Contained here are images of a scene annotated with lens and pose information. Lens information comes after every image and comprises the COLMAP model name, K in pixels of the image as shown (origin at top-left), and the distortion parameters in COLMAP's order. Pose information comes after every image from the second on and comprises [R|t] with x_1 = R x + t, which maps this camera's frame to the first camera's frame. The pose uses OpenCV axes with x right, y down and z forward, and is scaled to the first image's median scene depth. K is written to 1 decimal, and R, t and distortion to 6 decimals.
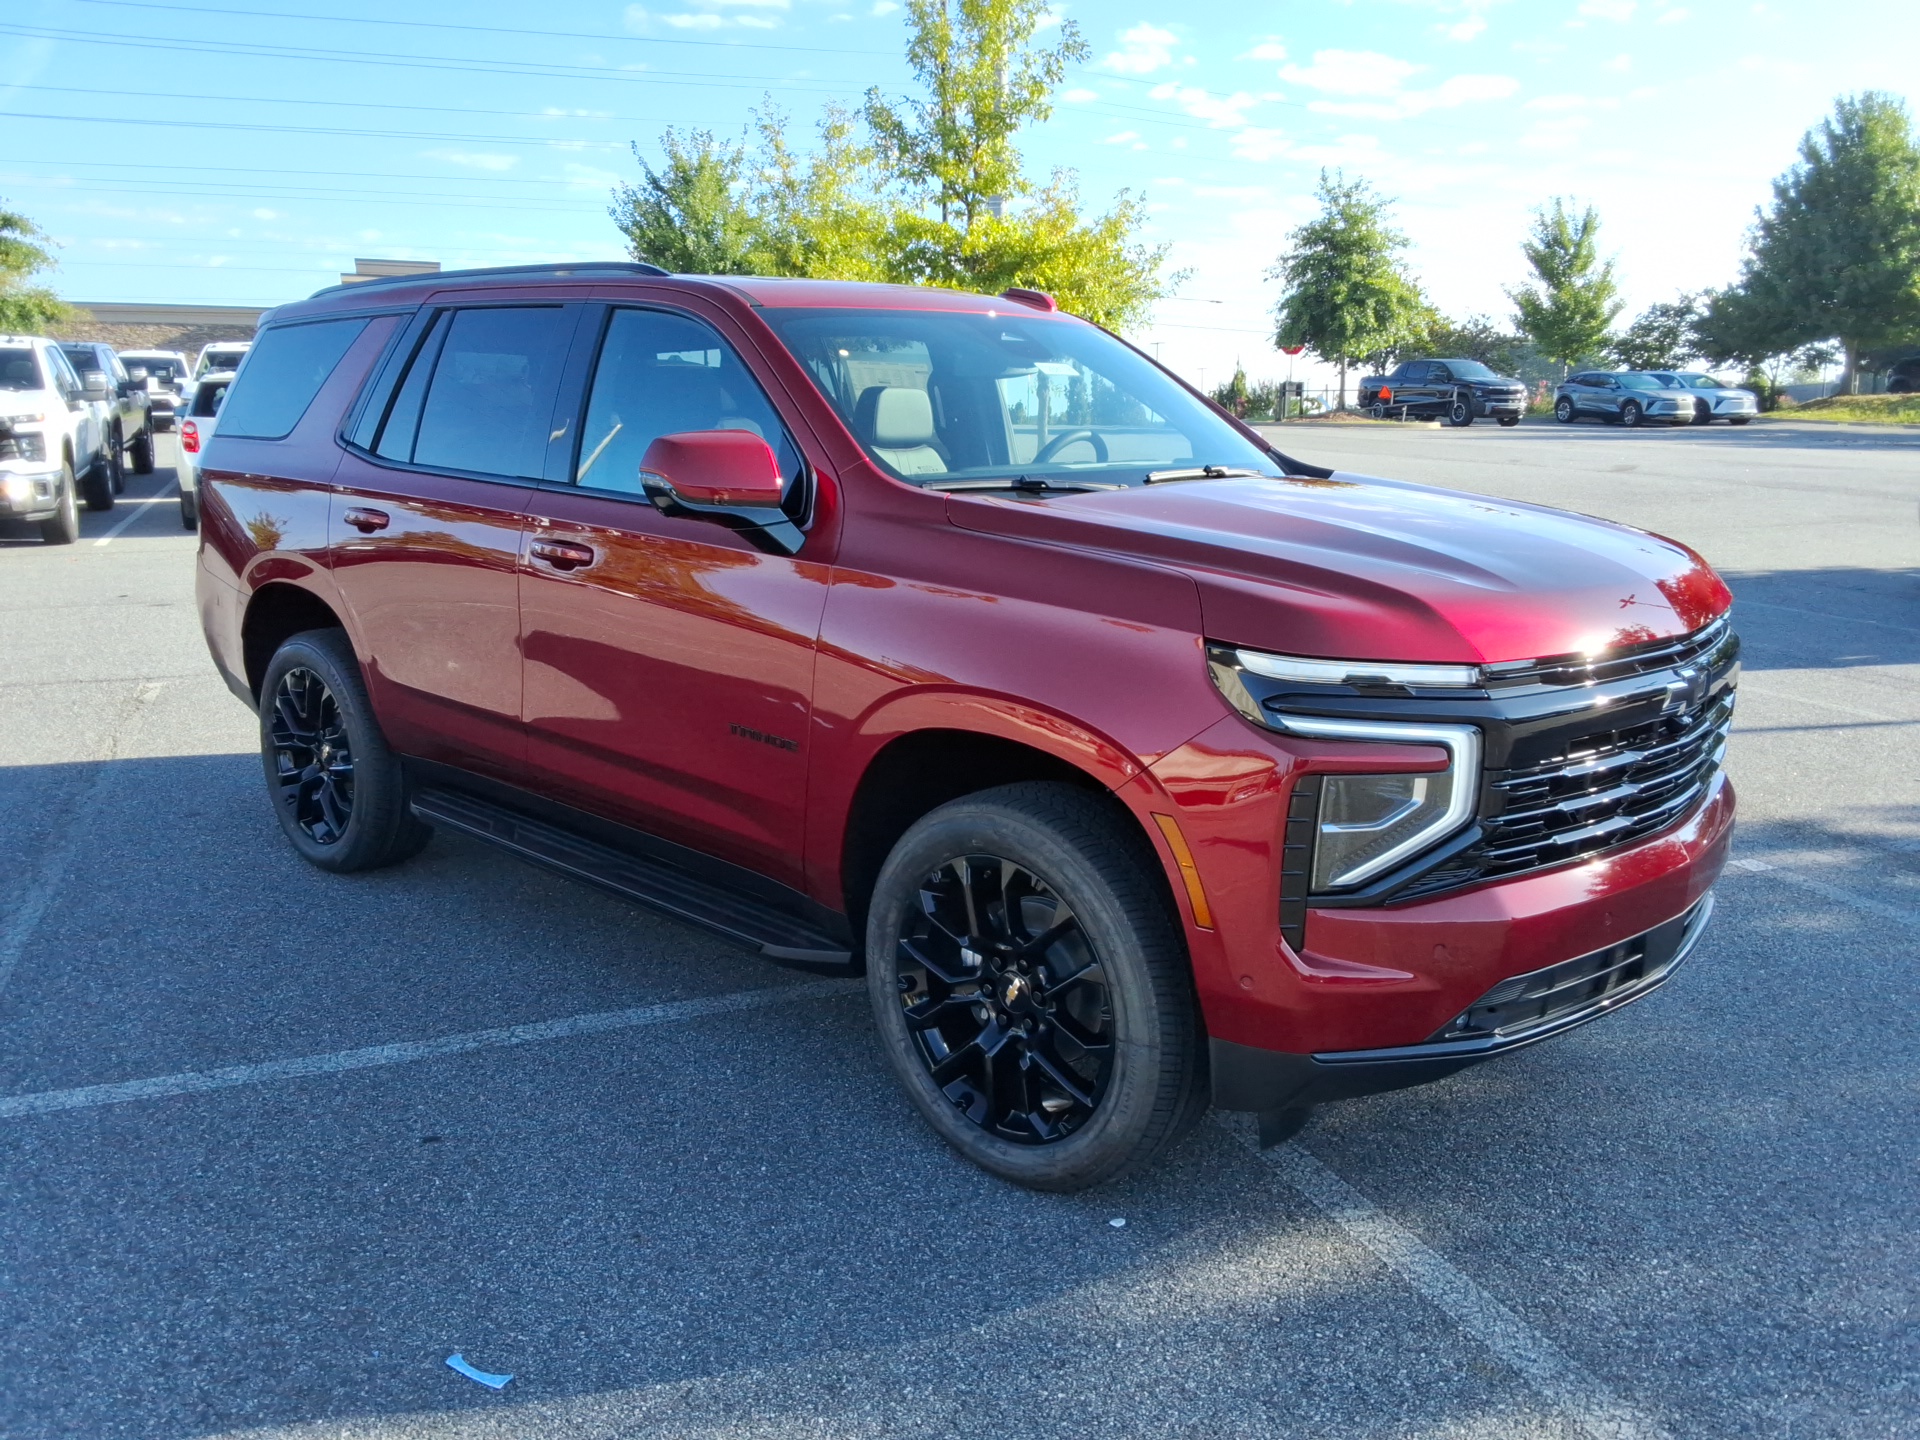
lens RADIAL K [[1538.2, 0, 974.6], [0, 1538.2, 716.3], [0, 0, 1]] dist [0.104149, -0.165532]
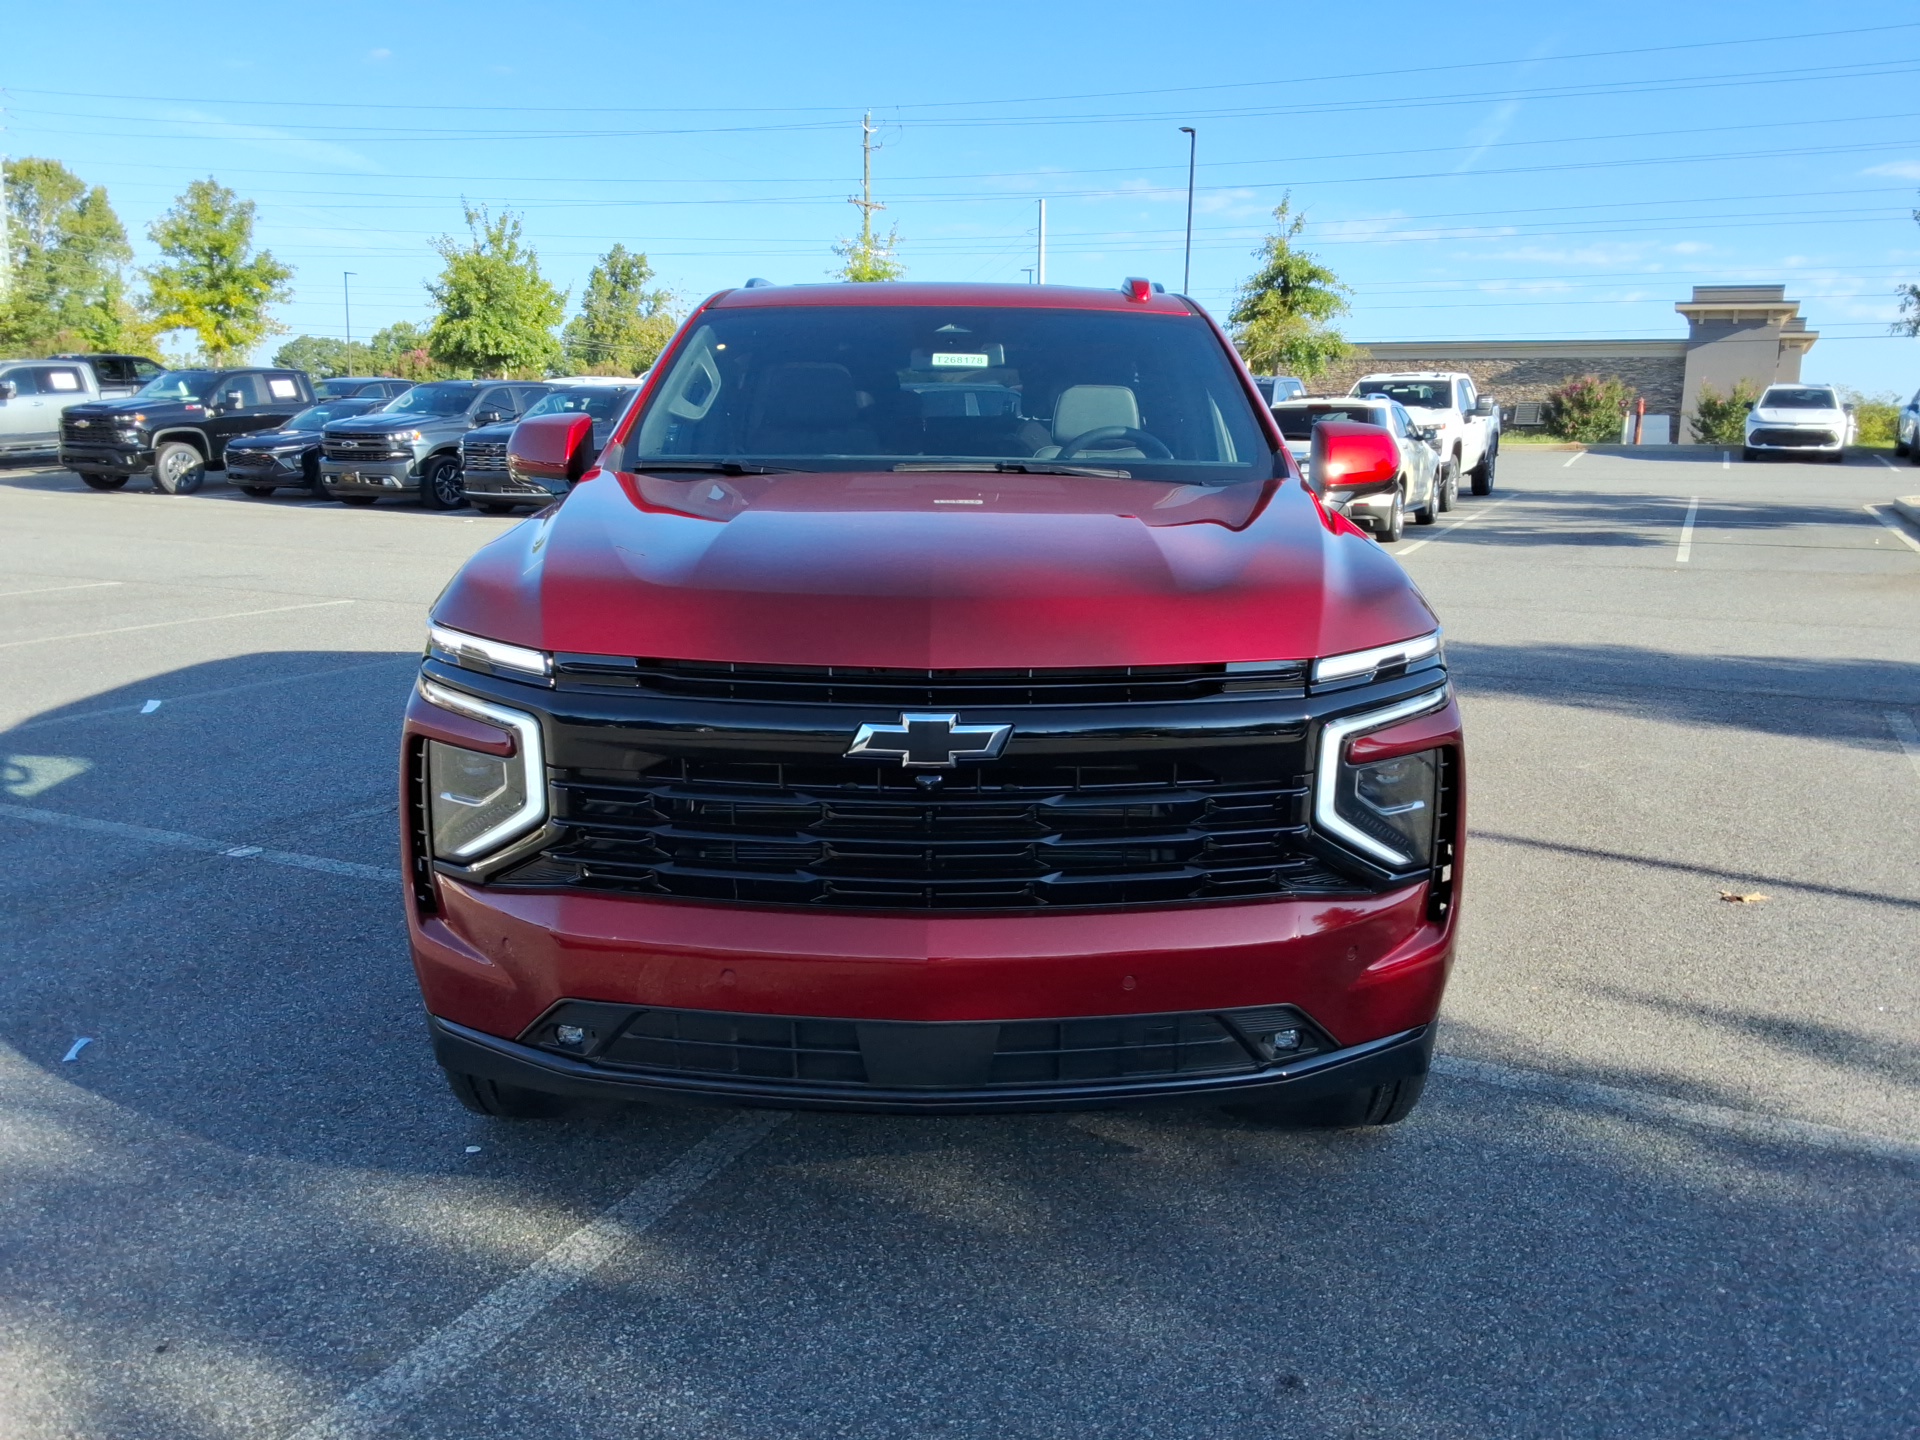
lens RADIAL K [[1538.2, 0, 958.4], [0, 1538.2, 710.7], [0, 0, 1]] dist [0.104149, -0.165532]
pose [[0.673146, 0.135630, -0.726966, 1.126594], [-0.152387, 0.987380, 0.043110, -0.073059], [0.723639, 0.081761, 0.685319, 0.516206]]
